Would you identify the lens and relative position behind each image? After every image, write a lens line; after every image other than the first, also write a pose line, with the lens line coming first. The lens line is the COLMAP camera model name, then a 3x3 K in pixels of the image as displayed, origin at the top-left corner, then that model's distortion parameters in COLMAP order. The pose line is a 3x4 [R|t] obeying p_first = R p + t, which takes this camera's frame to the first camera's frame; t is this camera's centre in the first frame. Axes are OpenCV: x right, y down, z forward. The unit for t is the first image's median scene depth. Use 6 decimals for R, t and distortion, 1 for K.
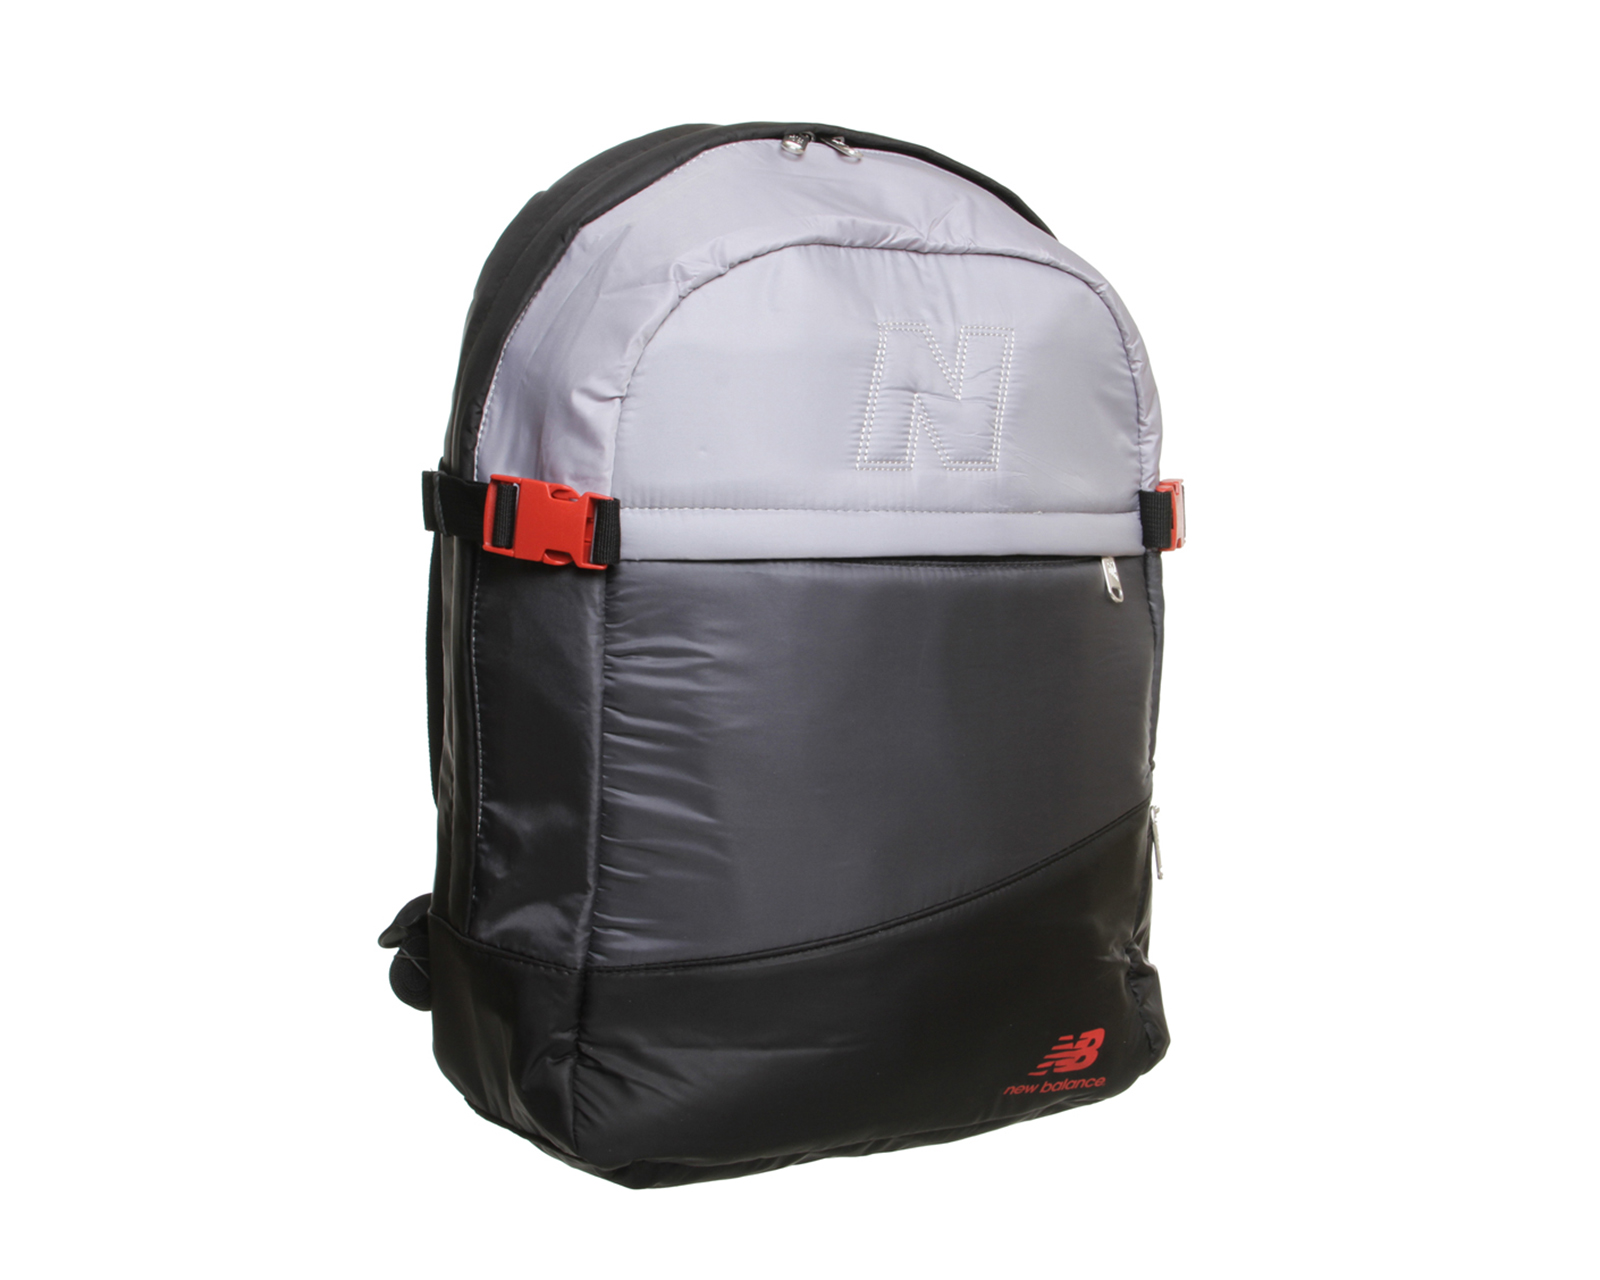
lens RADIAL K [[2293.7, 0, 800.2], [0, 2293.7, 626.4], [0, 0, 1]] dist [-0.247387, 0.000000]
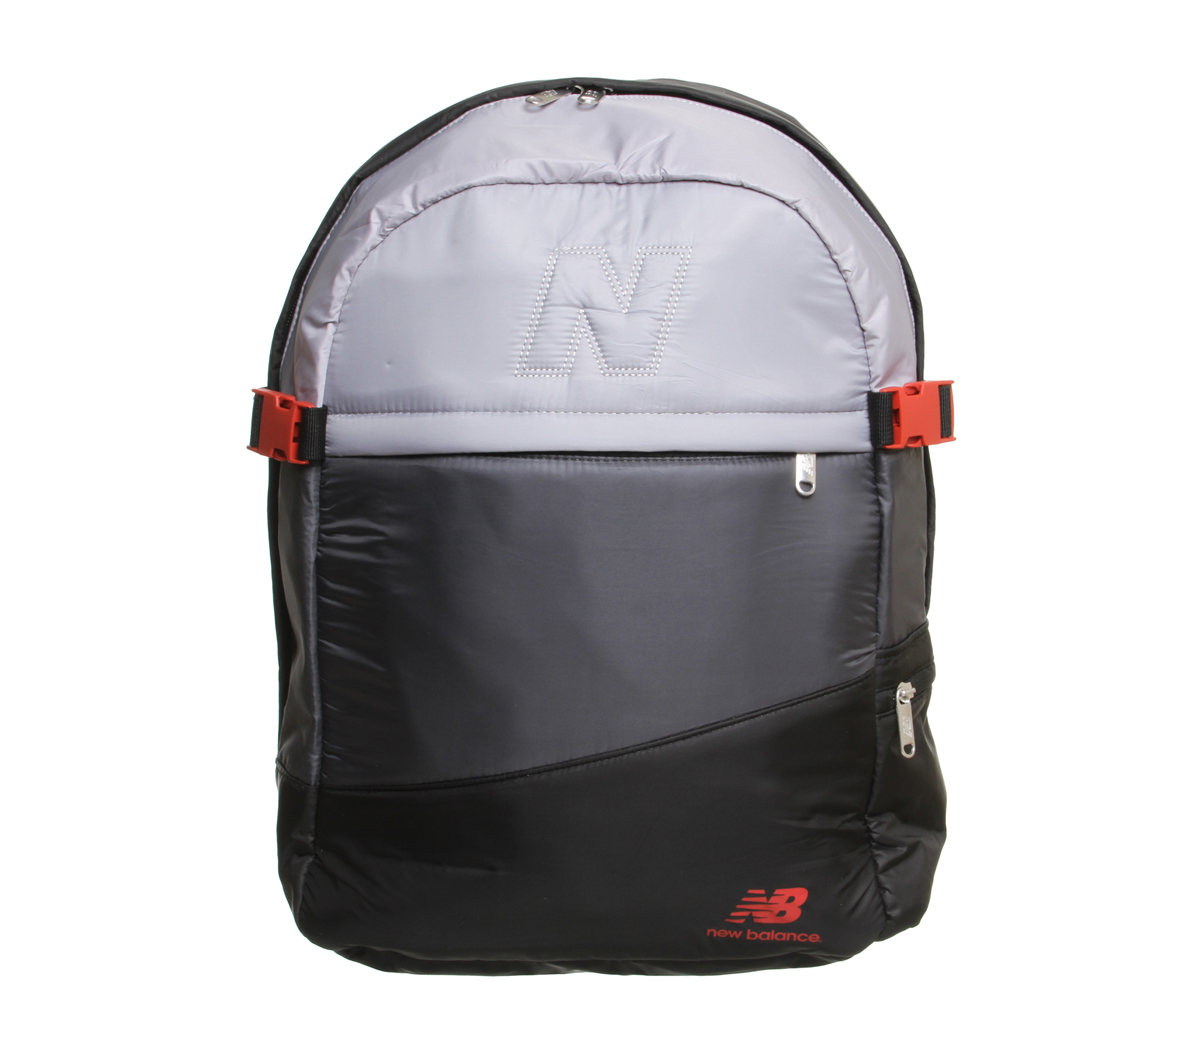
lens RADIAL K [[1670.5, 0, 597.0], [0, 1670.5, 524.2], [0, 0, 1]] dist [0.030964, 0.000000]
pose [[0.878540, 0.020751, -0.477218, 0.447919], [-0.015059, 0.999763, 0.015750, -0.007761], [0.477431, -0.006651, 0.878644, 0.263936]]
